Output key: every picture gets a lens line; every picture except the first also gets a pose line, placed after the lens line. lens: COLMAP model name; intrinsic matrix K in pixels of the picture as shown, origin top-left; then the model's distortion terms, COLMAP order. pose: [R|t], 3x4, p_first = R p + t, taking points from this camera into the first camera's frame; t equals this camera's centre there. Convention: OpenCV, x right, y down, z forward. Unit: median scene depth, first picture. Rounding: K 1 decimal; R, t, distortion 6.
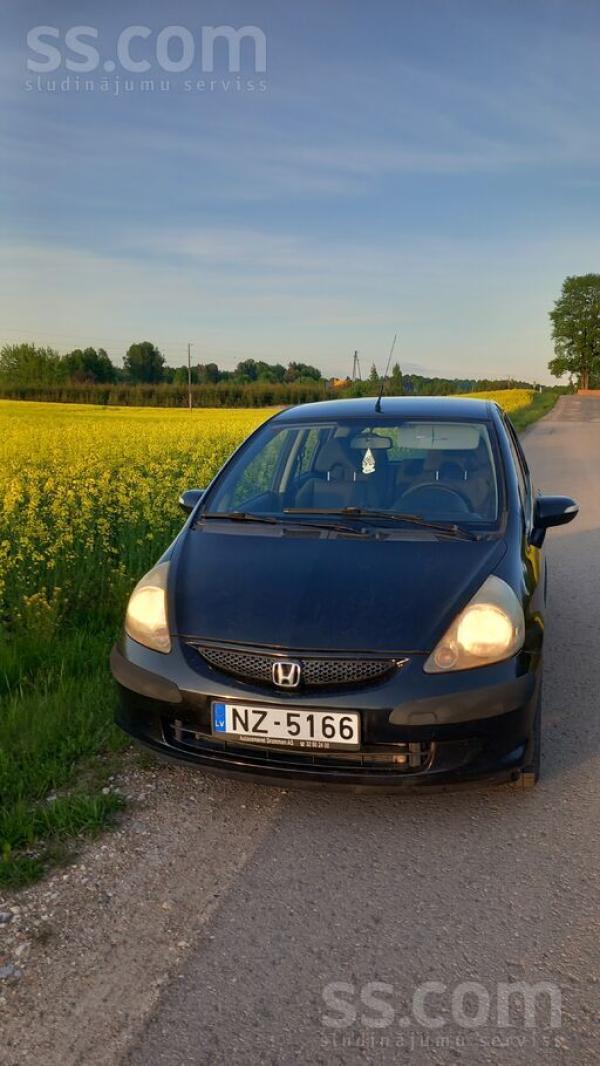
lens RADIAL K [[842.6, 0, 300.3], [0, 842.6, 533.1], [0, 0, 1]] dist [-0.000026, -0.001974]
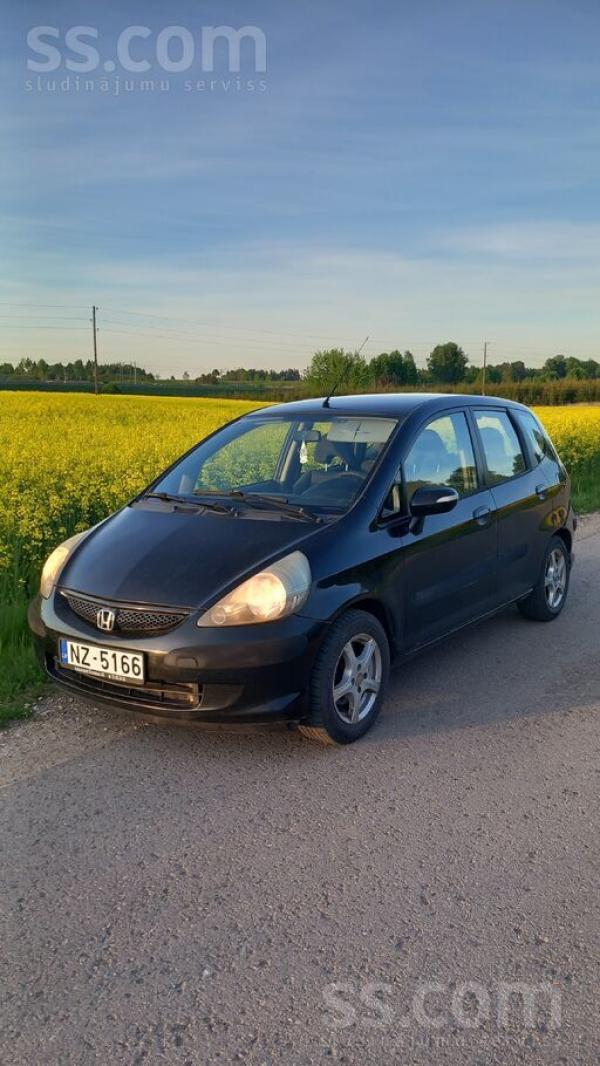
lens RADIAL K [[842.6, 0, 297.9], [0, 842.6, 538.9], [0, 0, 1]] dist [-0.000026, -0.001974]
pose [[0.930189, 0.035559, -0.365355, 0.592845], [-0.033374, 0.999367, 0.012297, 0.019727], [0.365561, 0.000755, 0.930787, -0.044368]]
